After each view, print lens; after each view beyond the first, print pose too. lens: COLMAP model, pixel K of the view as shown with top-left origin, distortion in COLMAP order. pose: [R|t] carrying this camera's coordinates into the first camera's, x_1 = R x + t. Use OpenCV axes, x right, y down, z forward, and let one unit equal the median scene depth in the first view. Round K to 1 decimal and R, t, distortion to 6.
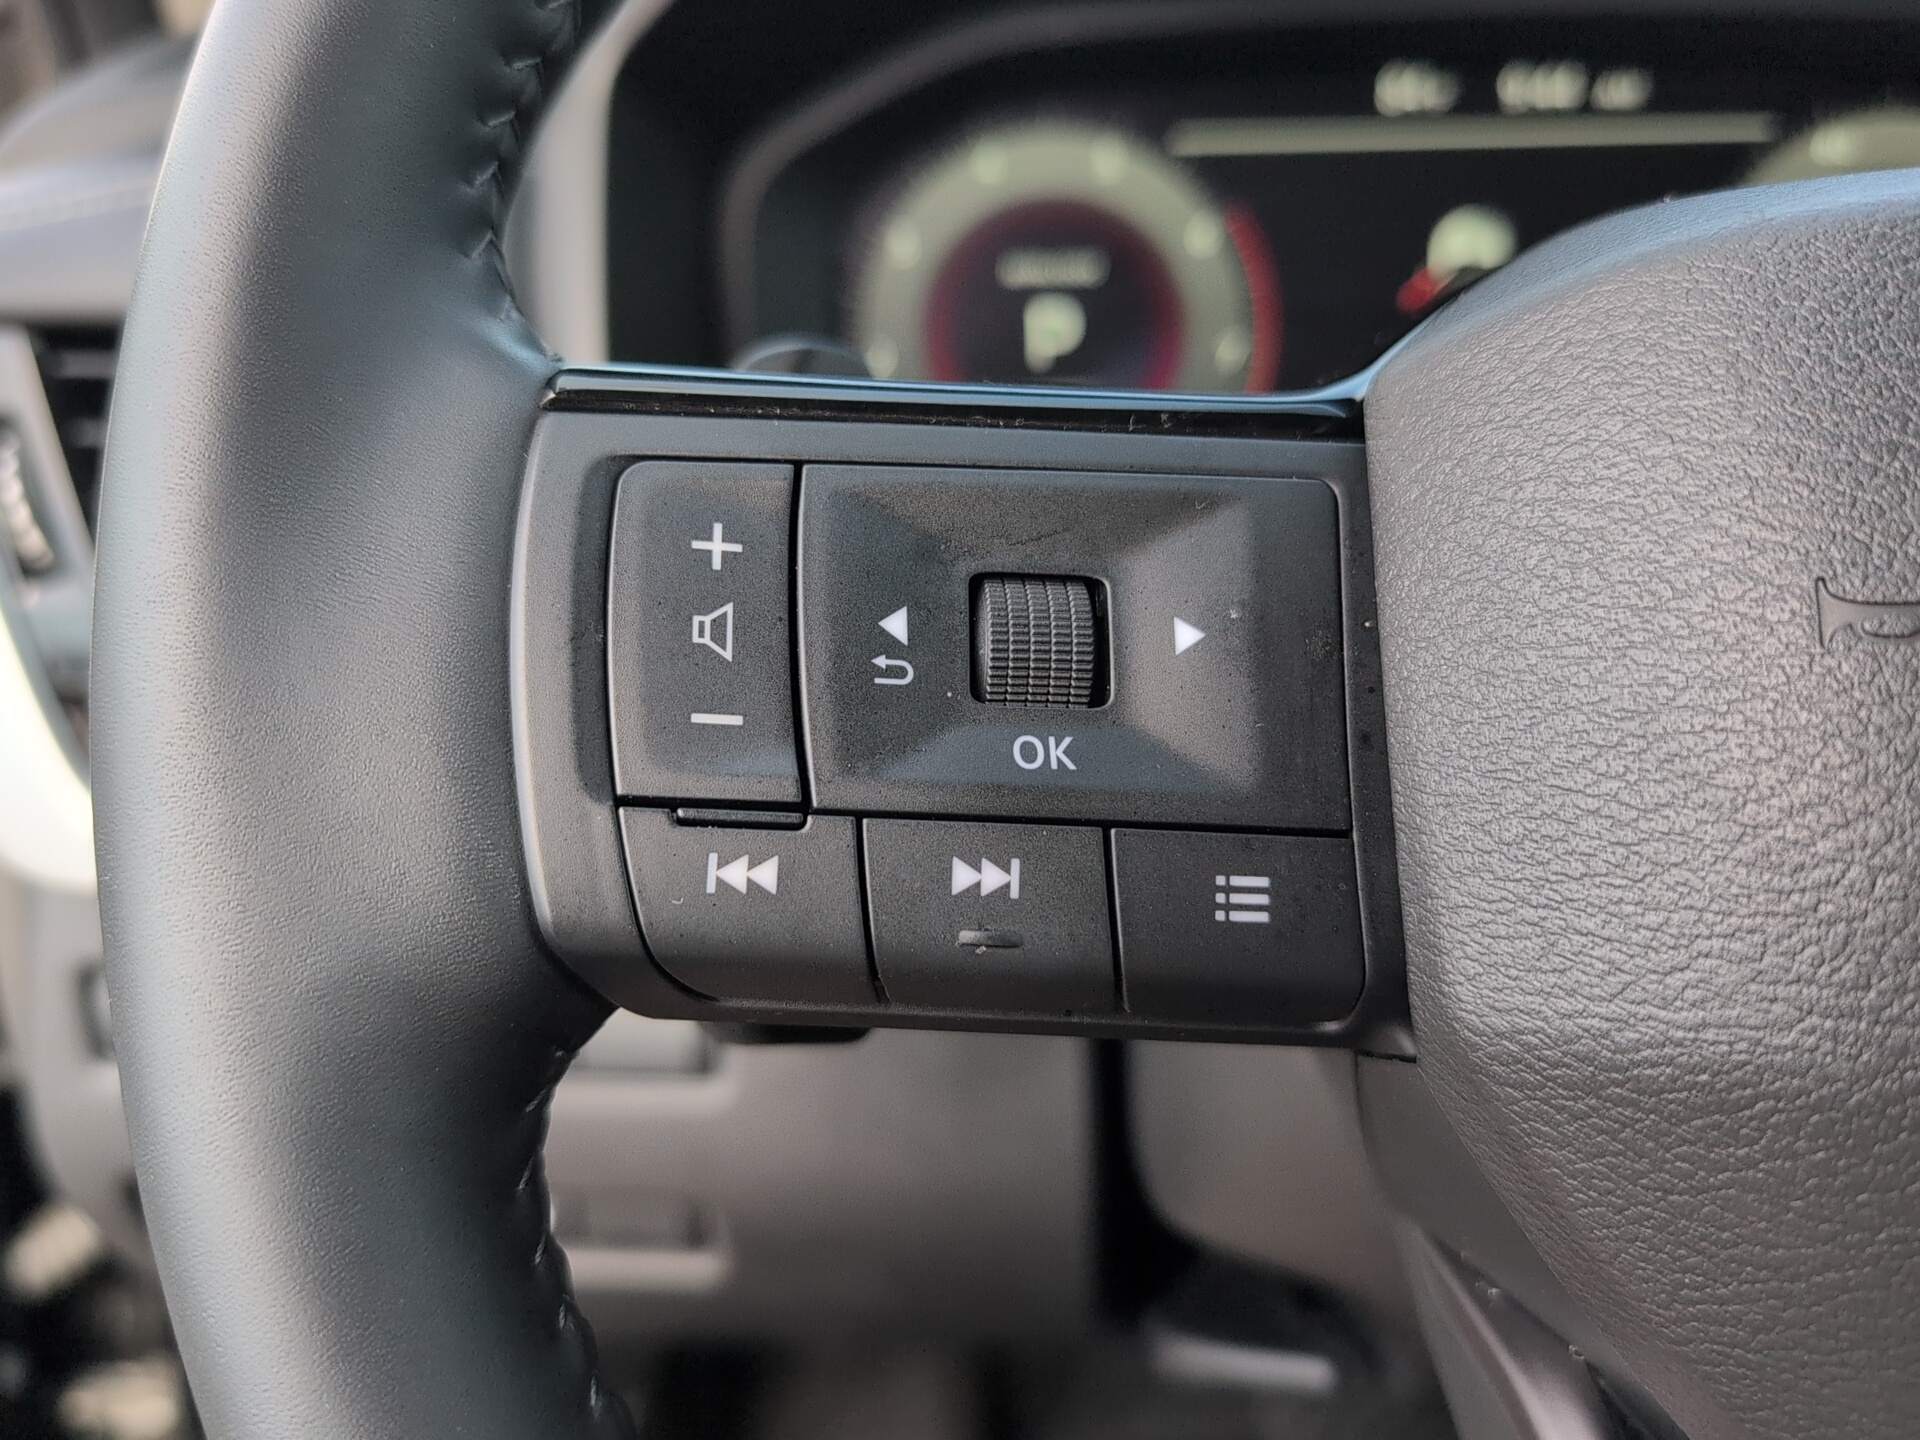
lens RADIAL K [[1578.7, 0, 963.7], [0, 1578.7, 725.8], [0, 0, 1]] dist [-0.004259, -0.047643]
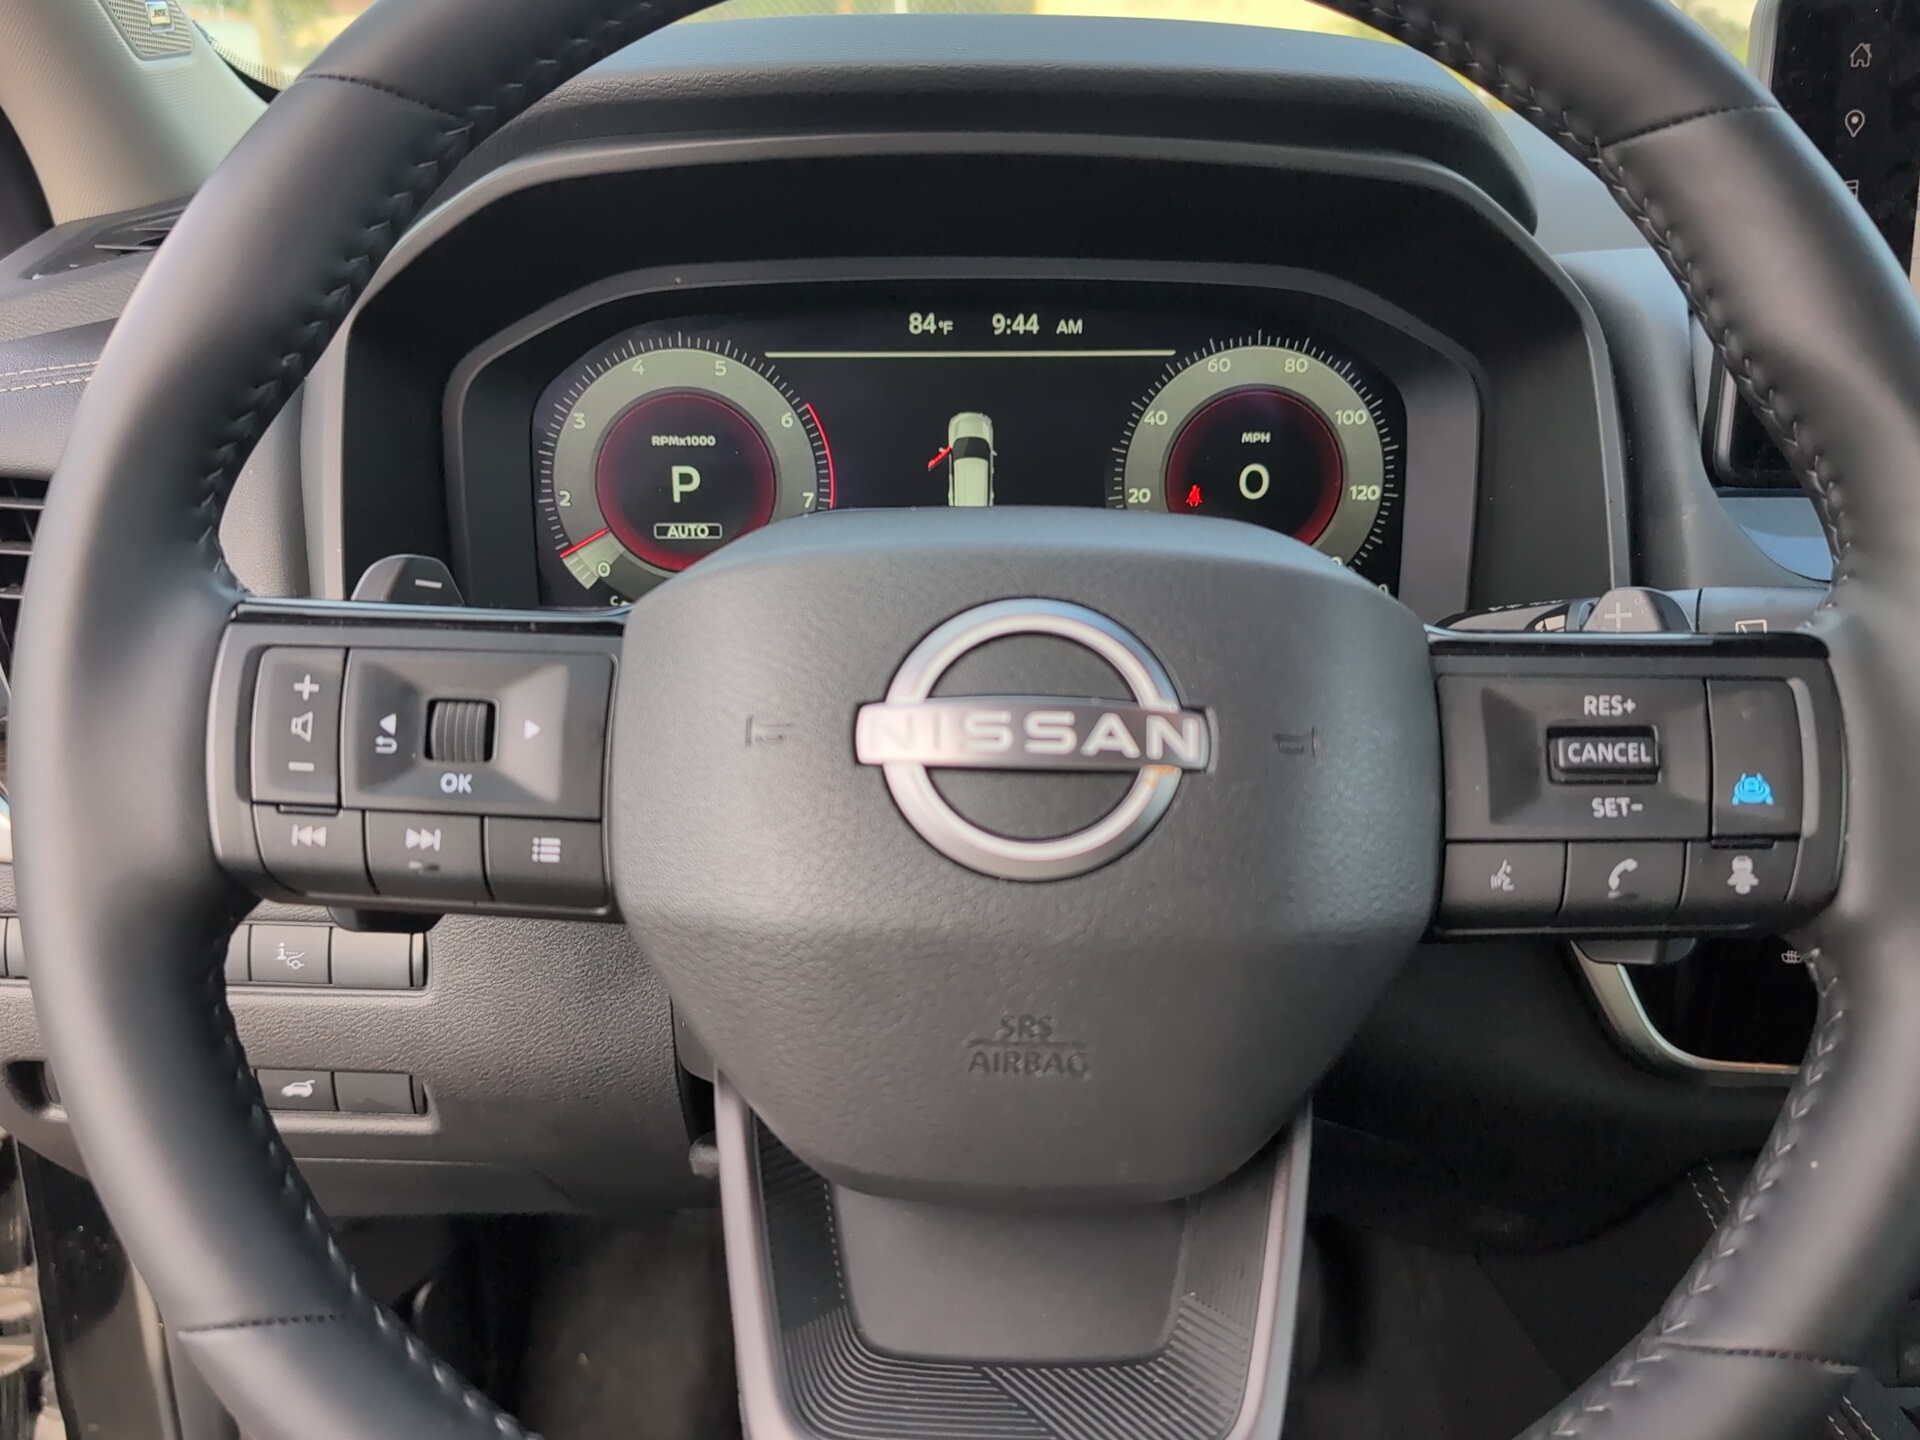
lens RADIAL K [[1578.7, 0, 966.2], [0, 1578.7, 725.2], [0, 0, 1]] dist [-0.004259, -0.047643]
pose [[0.998424, 0.011605, 0.054902, 0.640384], [-0.011358, 0.999924, -0.004820, -0.060953], [-0.054954, 0.004189, 0.998480, -1.239967]]
